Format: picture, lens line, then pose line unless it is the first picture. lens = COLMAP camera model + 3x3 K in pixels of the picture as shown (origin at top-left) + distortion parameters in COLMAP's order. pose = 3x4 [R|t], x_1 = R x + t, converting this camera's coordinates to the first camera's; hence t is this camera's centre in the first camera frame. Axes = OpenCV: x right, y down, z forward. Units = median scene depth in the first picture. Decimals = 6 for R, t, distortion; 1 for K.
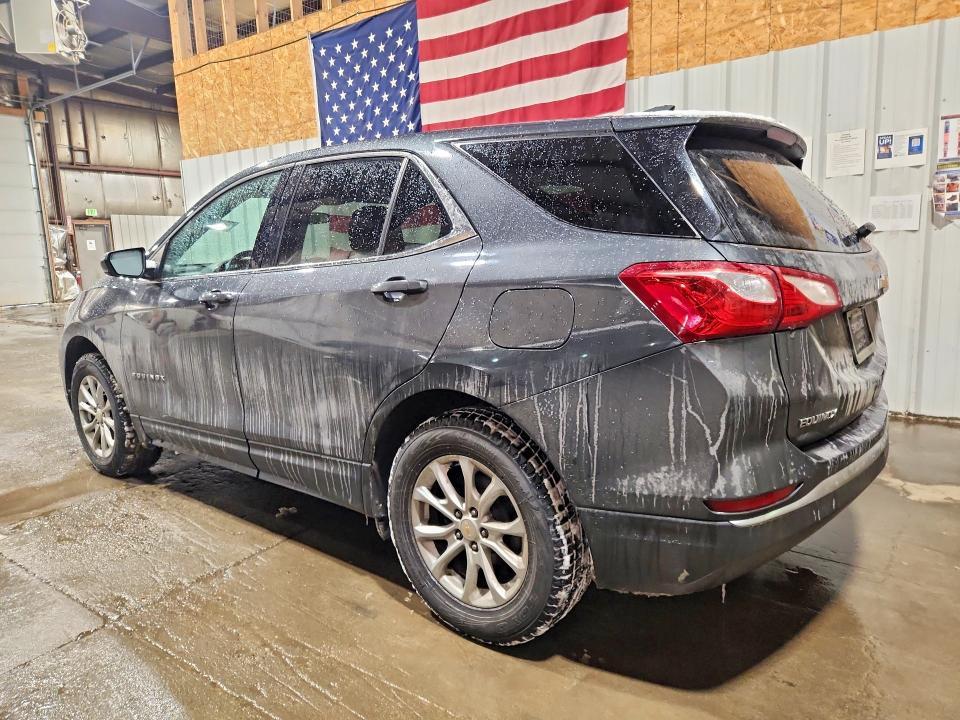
lens RADIAL K [[714.9, 0, 480.0], [0, 714.9, 360.0], [0, 0, 1]] dist [-0.004632, 0.043854]
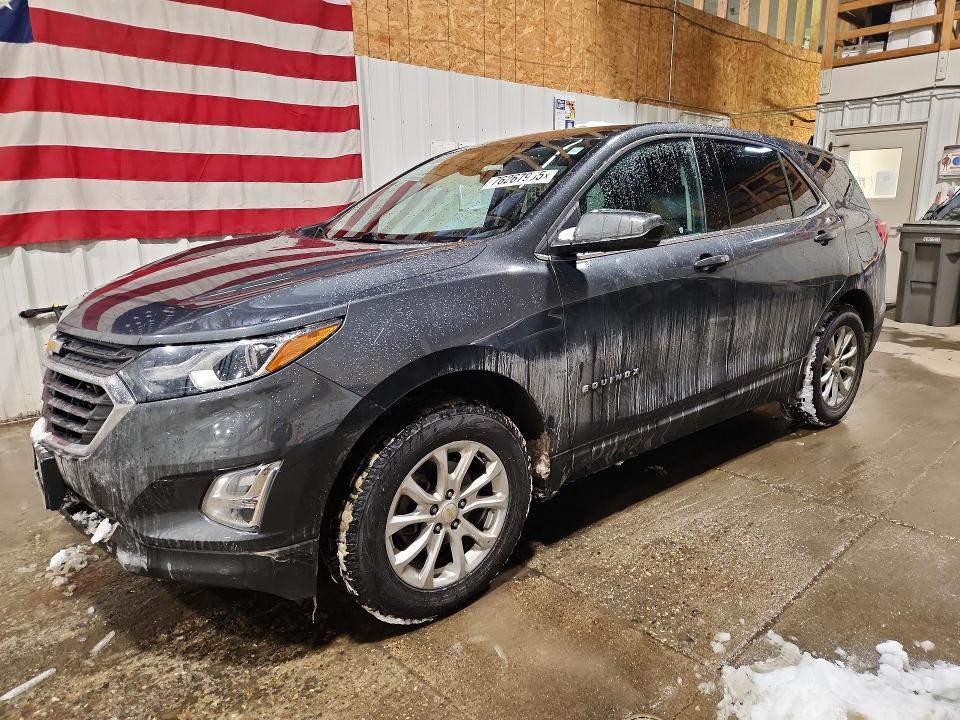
lens RADIAL K [[714.9, 0, 480.0], [0, 714.9, 360.0], [0, 0, 1]] dist [-0.004632, 0.043854]
pose [[0.113591, -0.159855, 0.980583, -1.423120], [0.170418, 0.975478, 0.139282, -0.149447], [-0.978803, 0.151288, 0.138048, 1.184278]]
